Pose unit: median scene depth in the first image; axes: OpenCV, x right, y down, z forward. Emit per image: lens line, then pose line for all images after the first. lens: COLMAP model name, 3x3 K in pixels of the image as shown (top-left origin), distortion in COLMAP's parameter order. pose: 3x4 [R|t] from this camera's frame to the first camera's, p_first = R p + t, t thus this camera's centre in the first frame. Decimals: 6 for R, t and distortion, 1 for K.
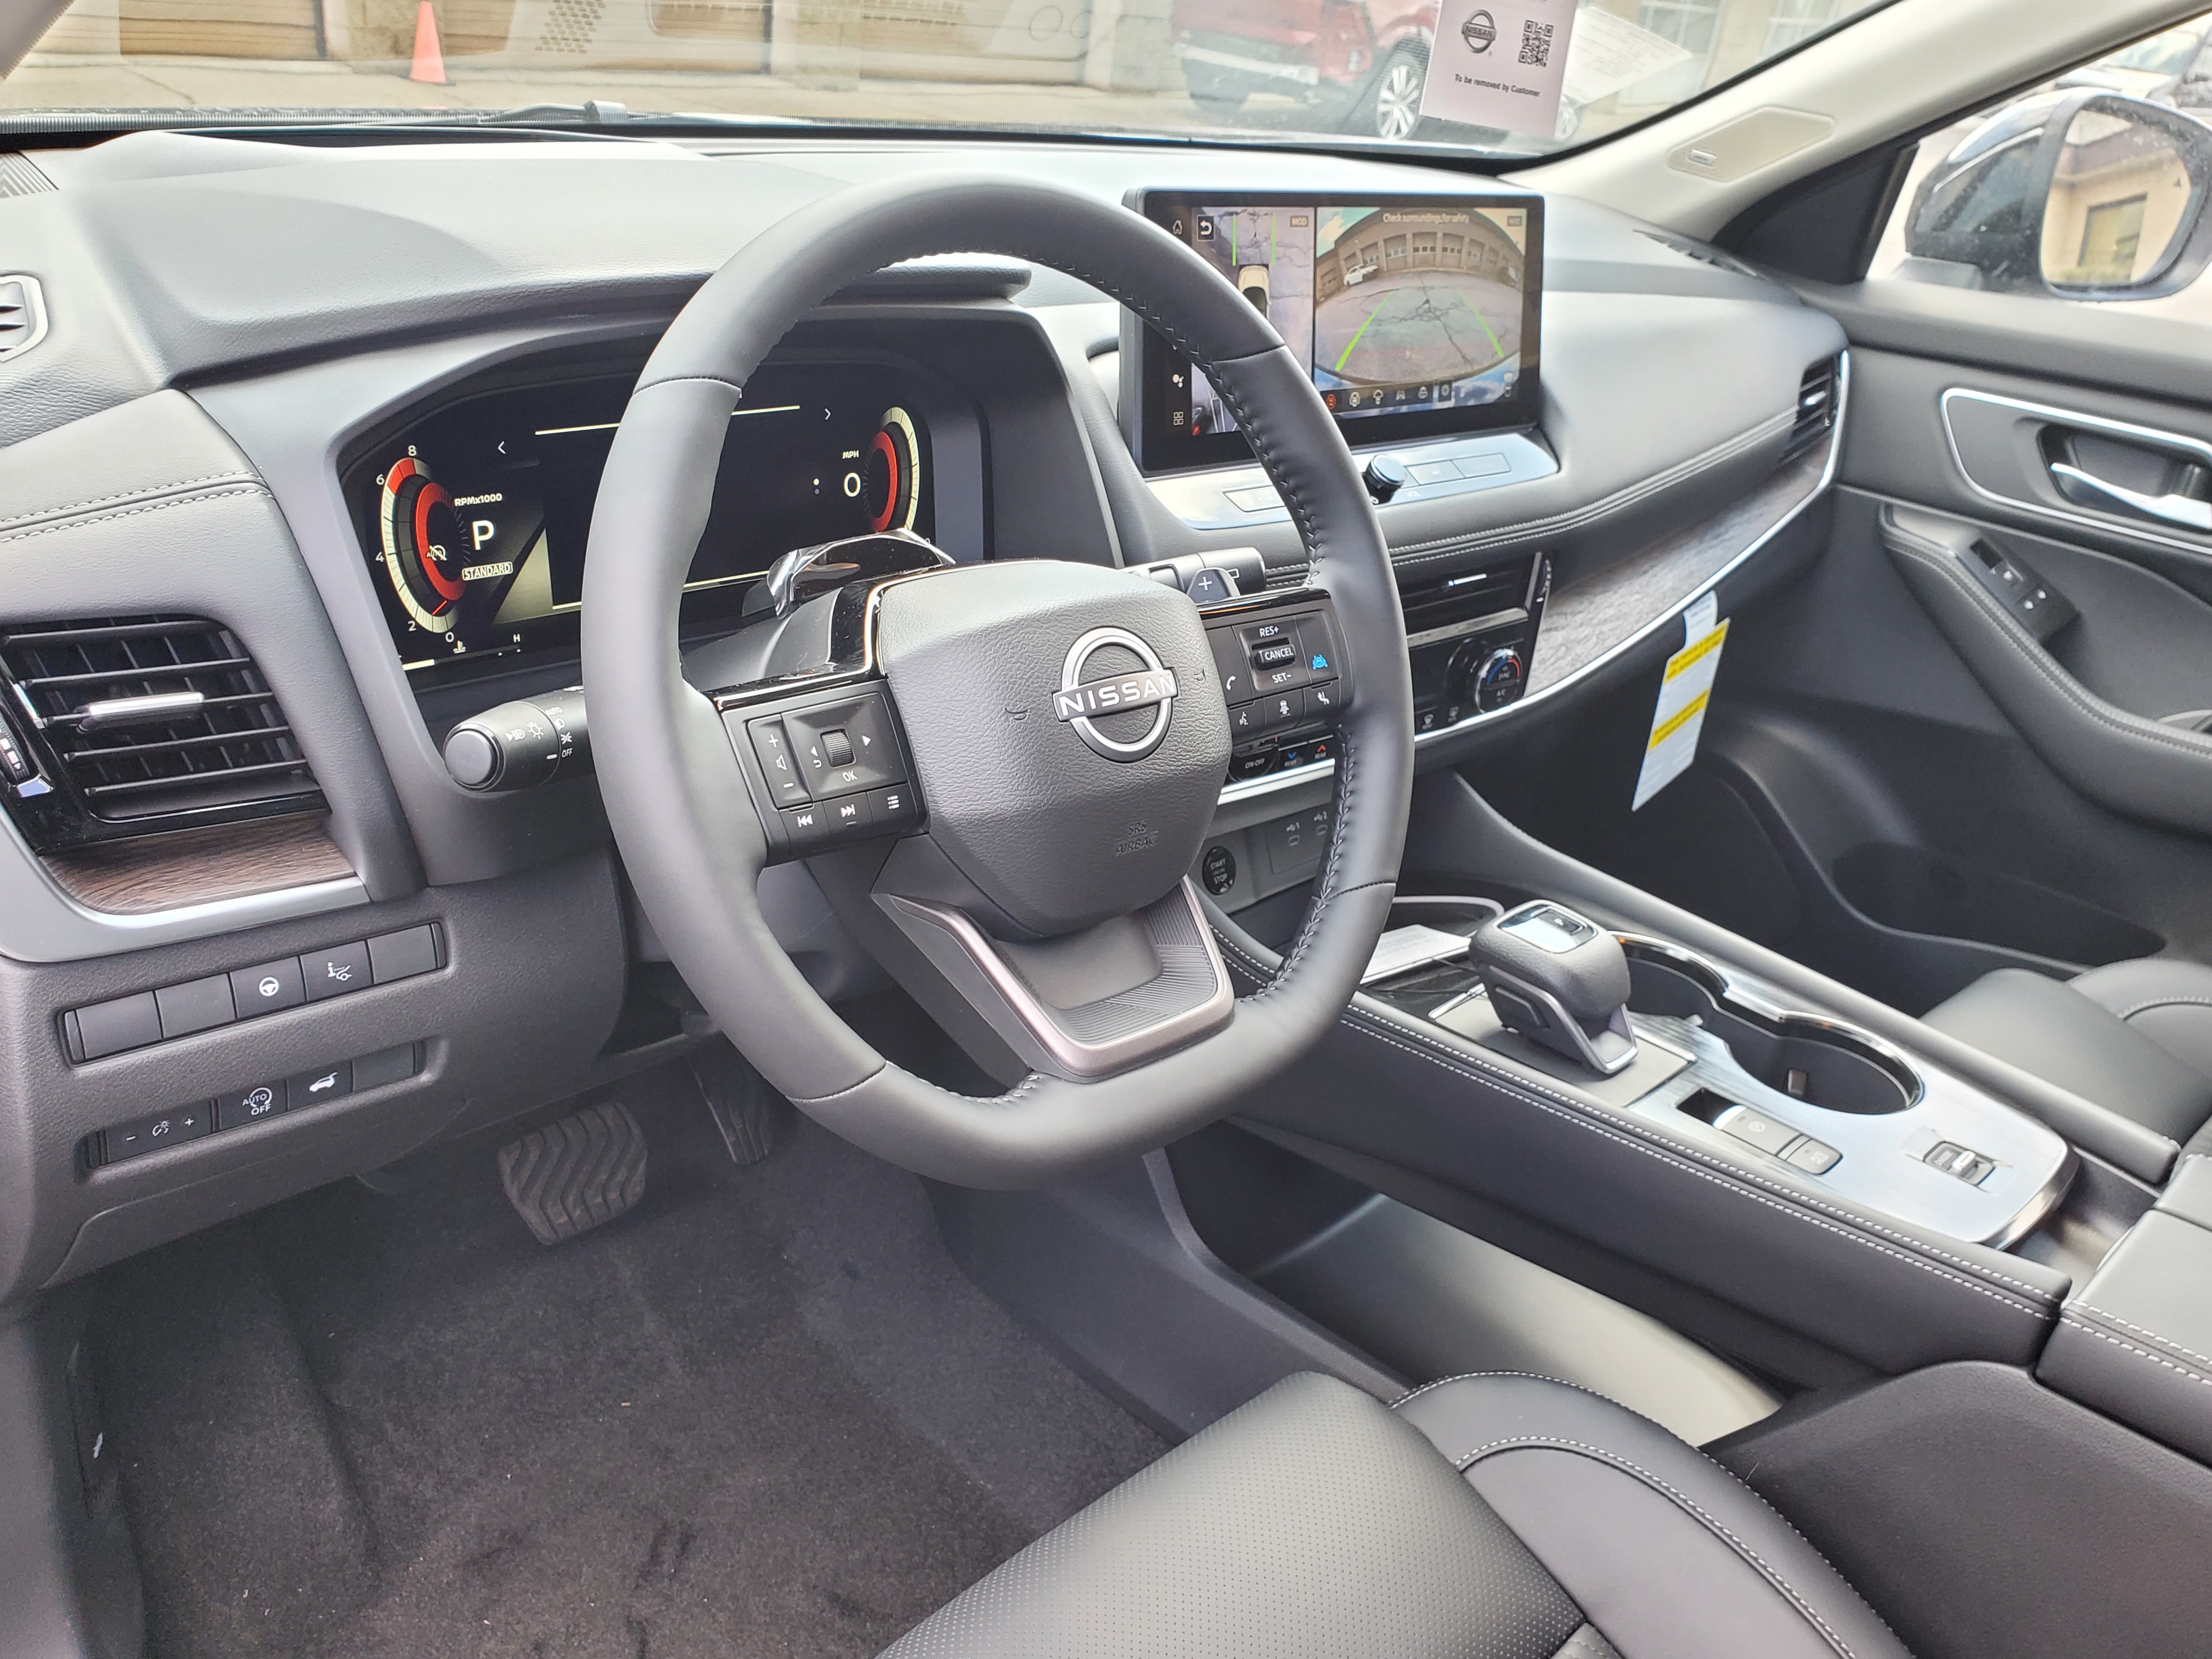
lens RADIAL K [[1819.9, 0, 1105.5], [0, 1819.9, 799.3], [0, 0, 1]] dist [0.199928, -0.686921]
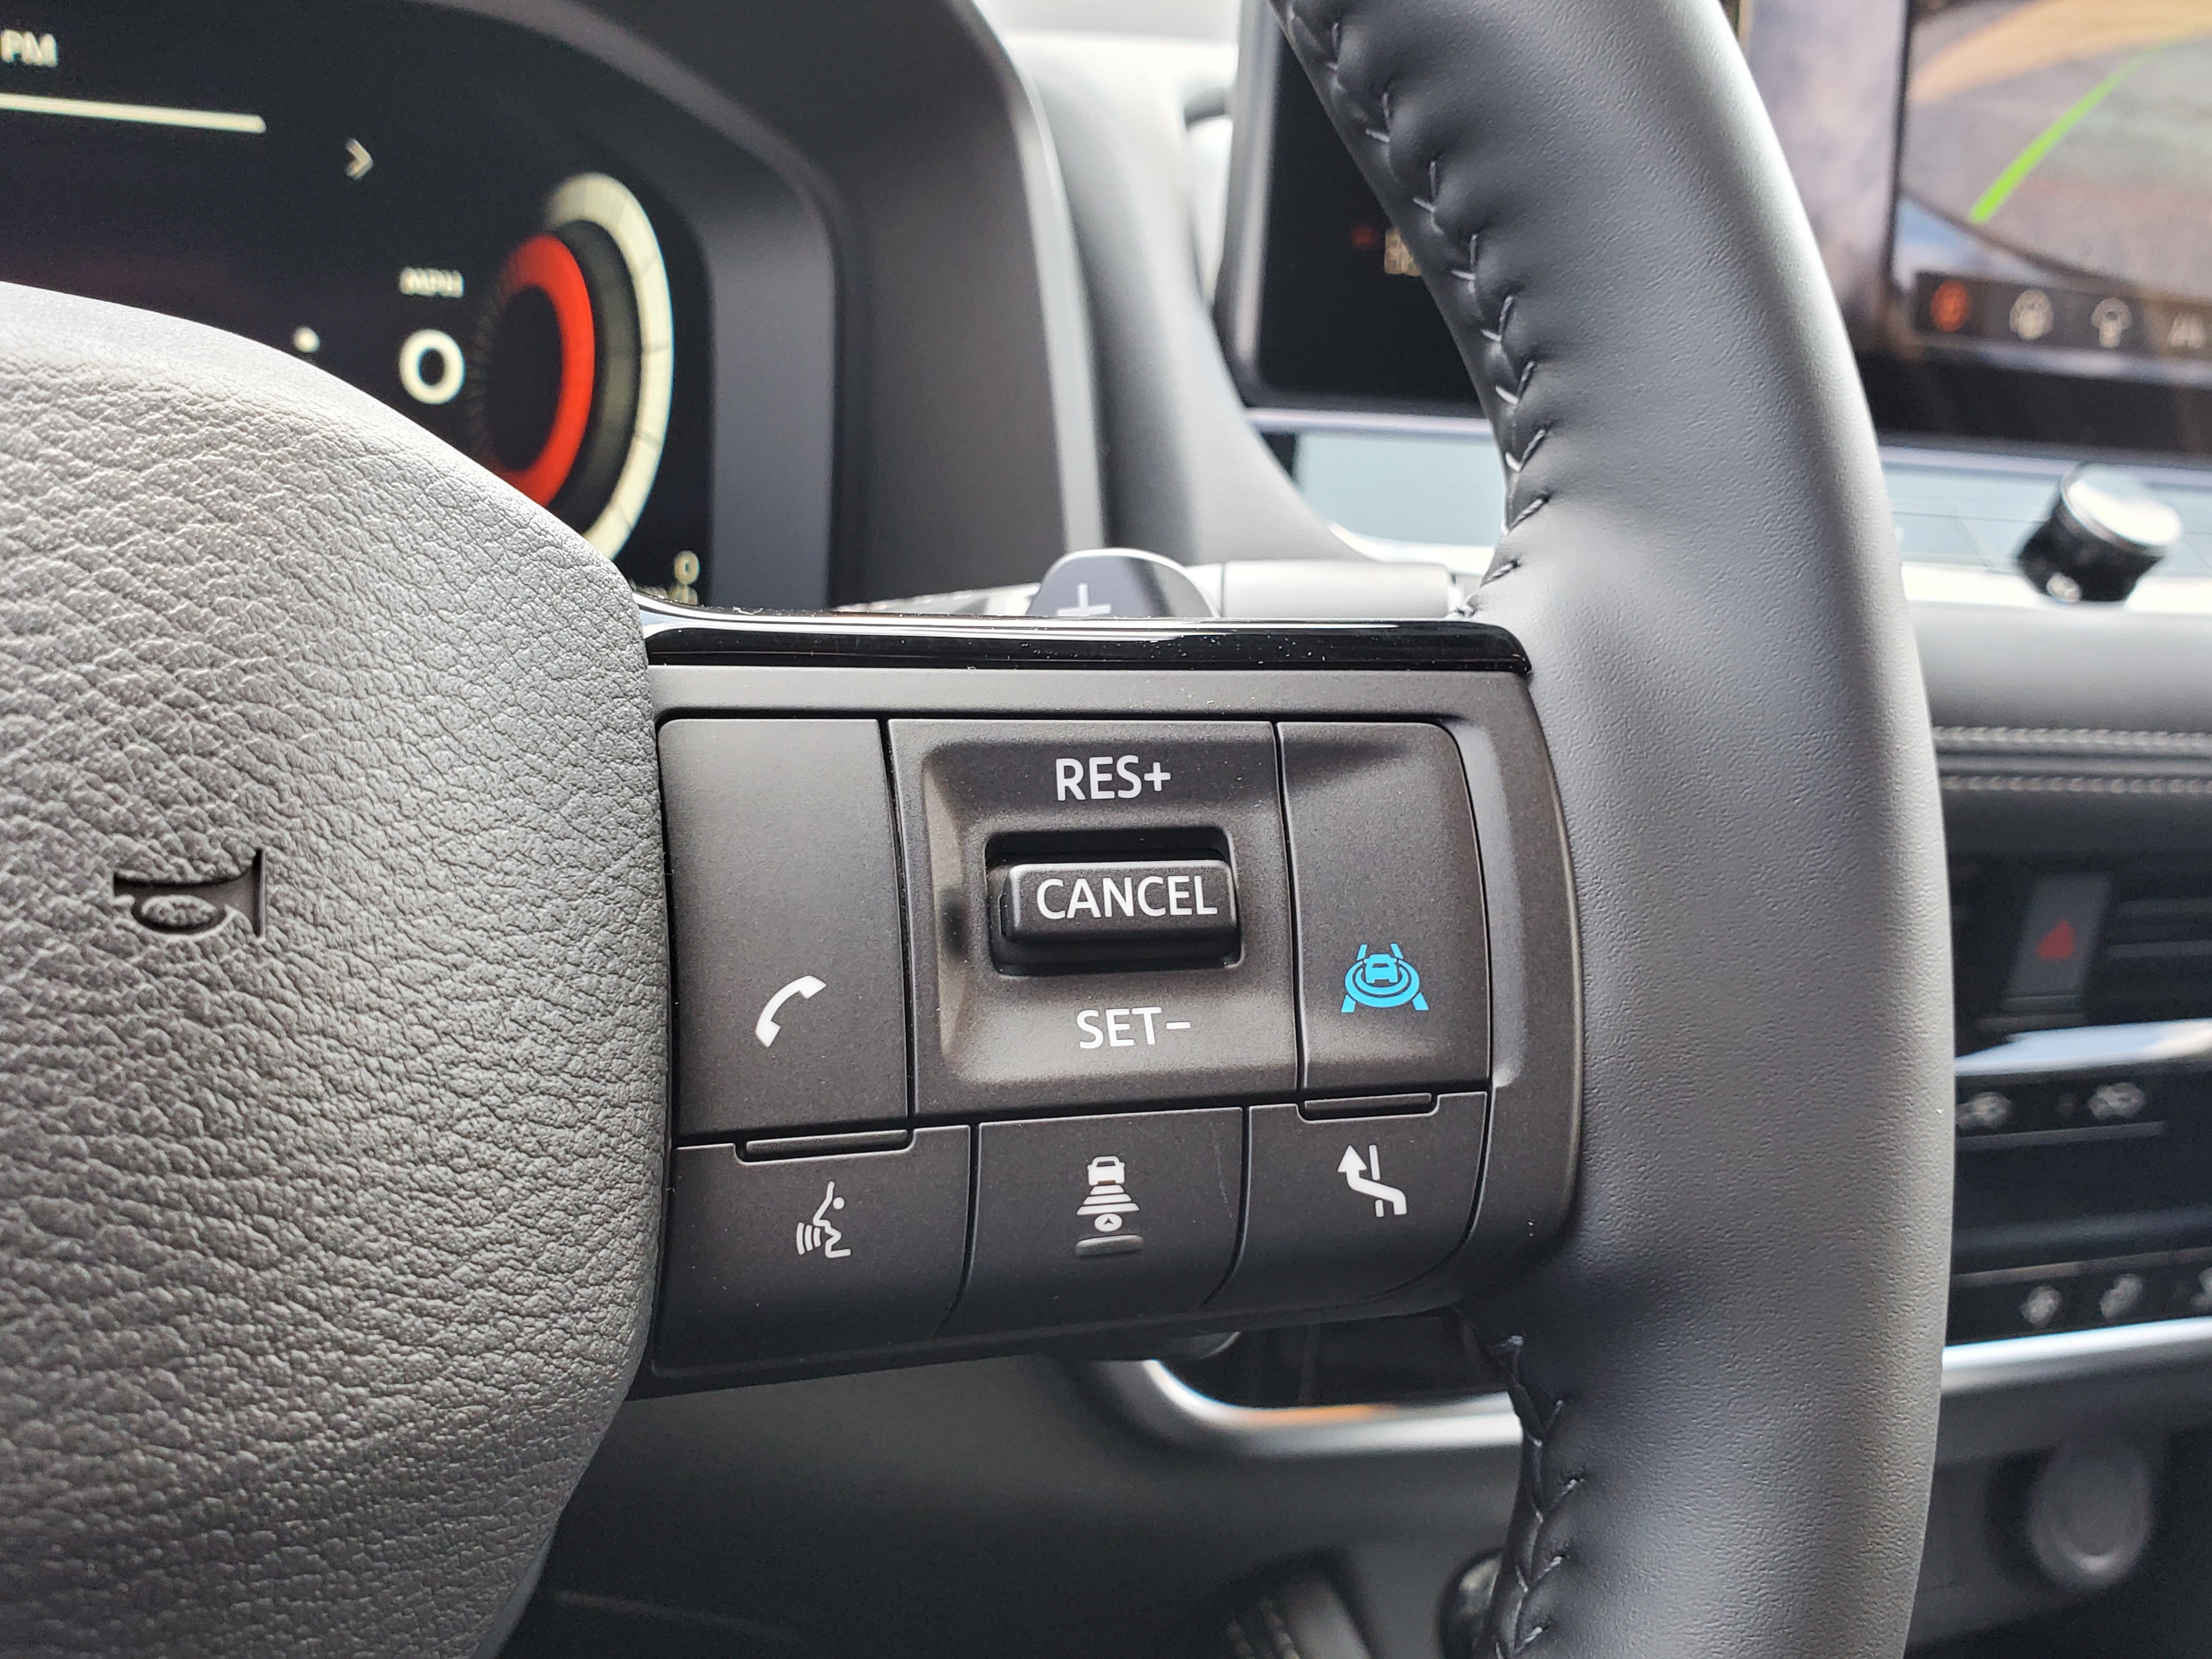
lens RADIAL K [[2168.8, 0, 1101.6], [0, 2168.8, 778.0], [0, 0, 1]] dist [0.083988, -0.260481]
pose [[0.929593, 0.099966, -0.354773, 0.132219], [-0.162896, 0.974843, -0.152140, -0.044177], [0.330639, 0.199219, 0.922491, 0.602867]]
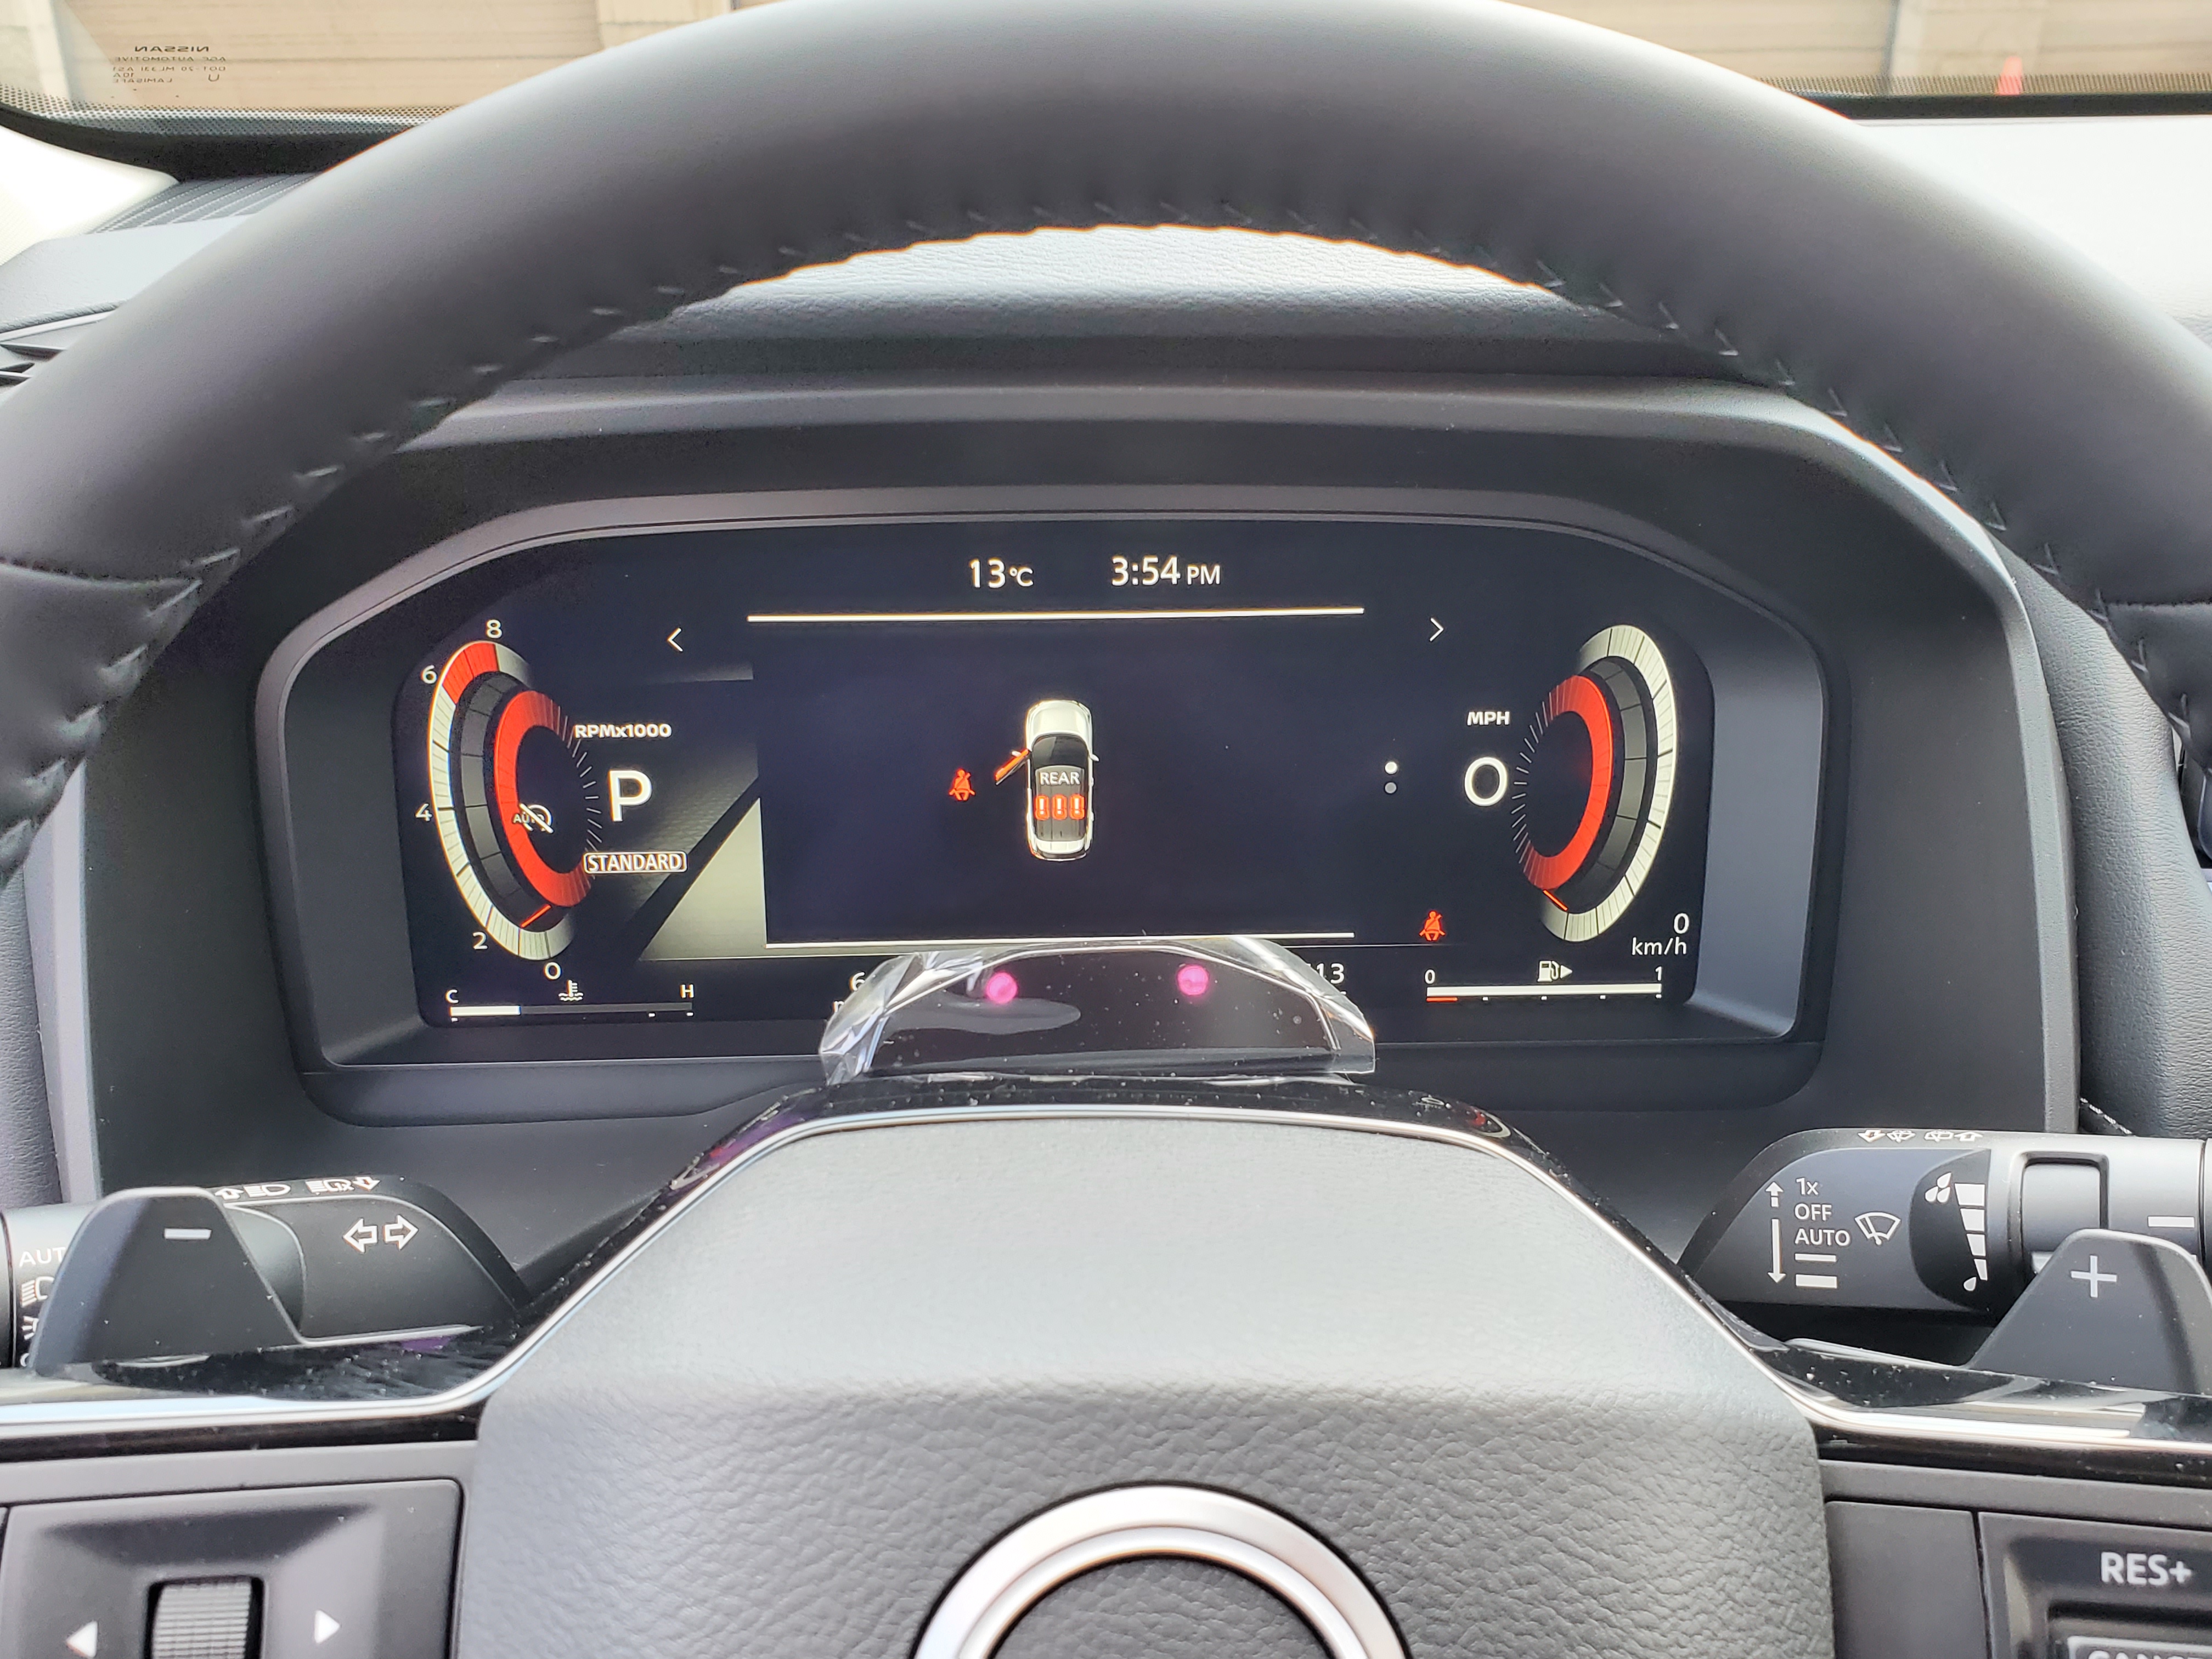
lens RADIAL K [[2147.6, 0, 1106.0], [0, 2147.6, 829.5], [0, 0, 1]] dist [0.066097, -0.035944]
pose [[0.737320, 0.166987, -0.654580, 0.133708], [-0.211496, 0.977316, 0.011089, -0.132304], [0.641583, 0.130265, 0.755911, 0.484299]]
